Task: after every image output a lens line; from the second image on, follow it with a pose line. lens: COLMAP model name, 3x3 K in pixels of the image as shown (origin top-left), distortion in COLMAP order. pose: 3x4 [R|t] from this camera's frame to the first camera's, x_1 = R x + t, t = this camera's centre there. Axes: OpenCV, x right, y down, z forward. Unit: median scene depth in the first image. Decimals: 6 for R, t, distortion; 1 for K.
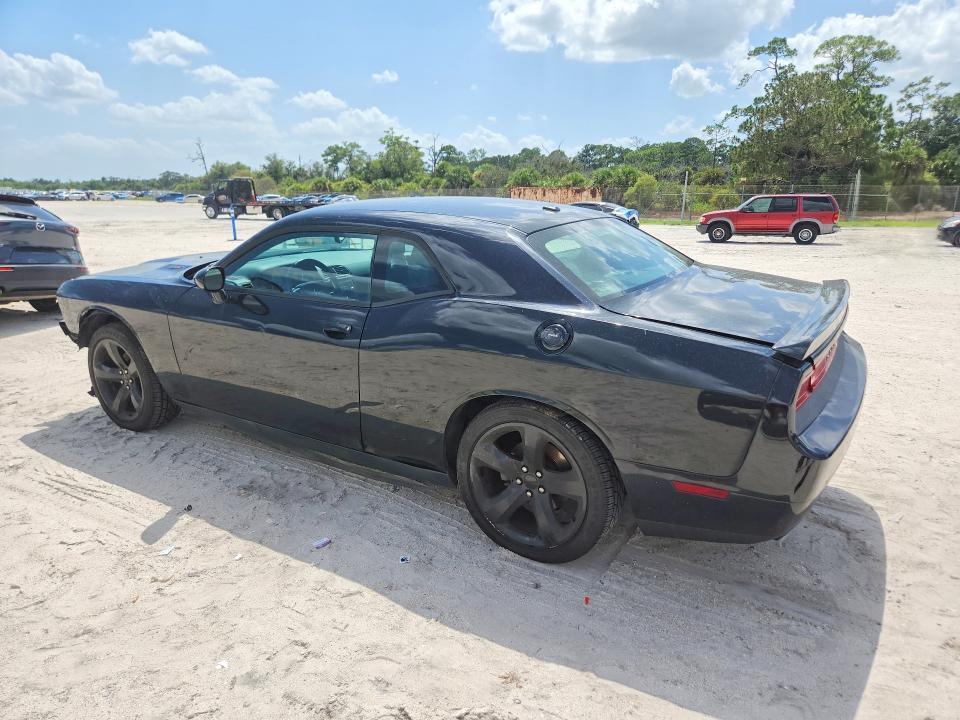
lens RADIAL K [[730.9, 0, 480.0], [0, 730.9, 360.0], [0, 0, 1]] dist [0.006401, -0.004393]
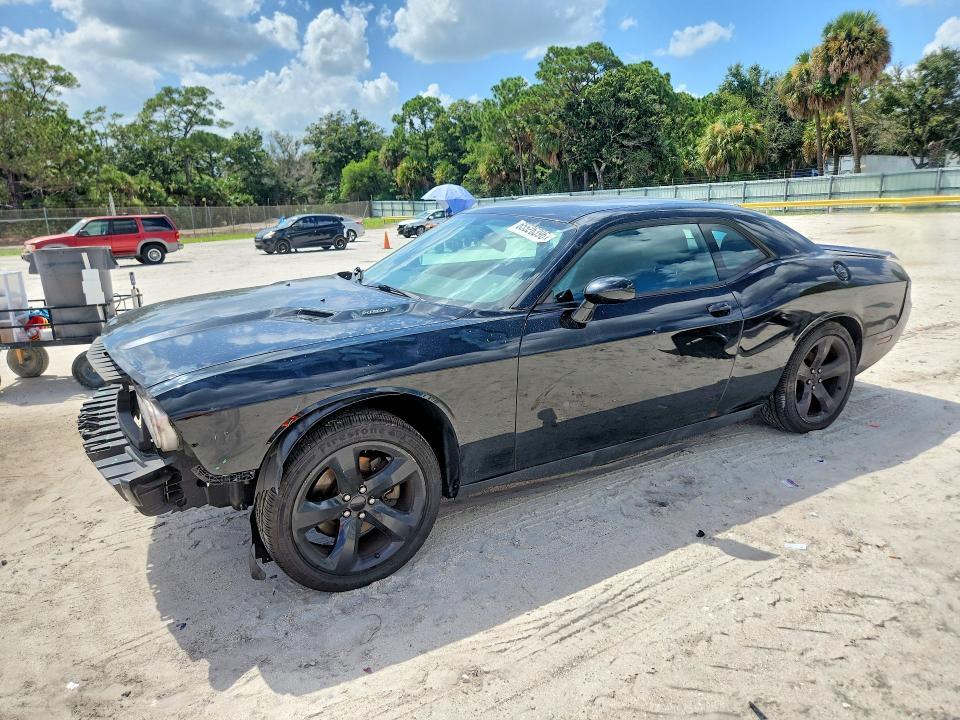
lens RADIAL K [[730.9, 0, 480.0], [0, 730.9, 360.0], [0, 0, 1]] dist [0.006401, -0.004393]
pose [[0.367777, -0.206496, 0.906697, -0.519807], [0.242388, 0.962615, 0.120913, -0.071763], [-0.897768, 0.175303, 0.404080, 0.346980]]
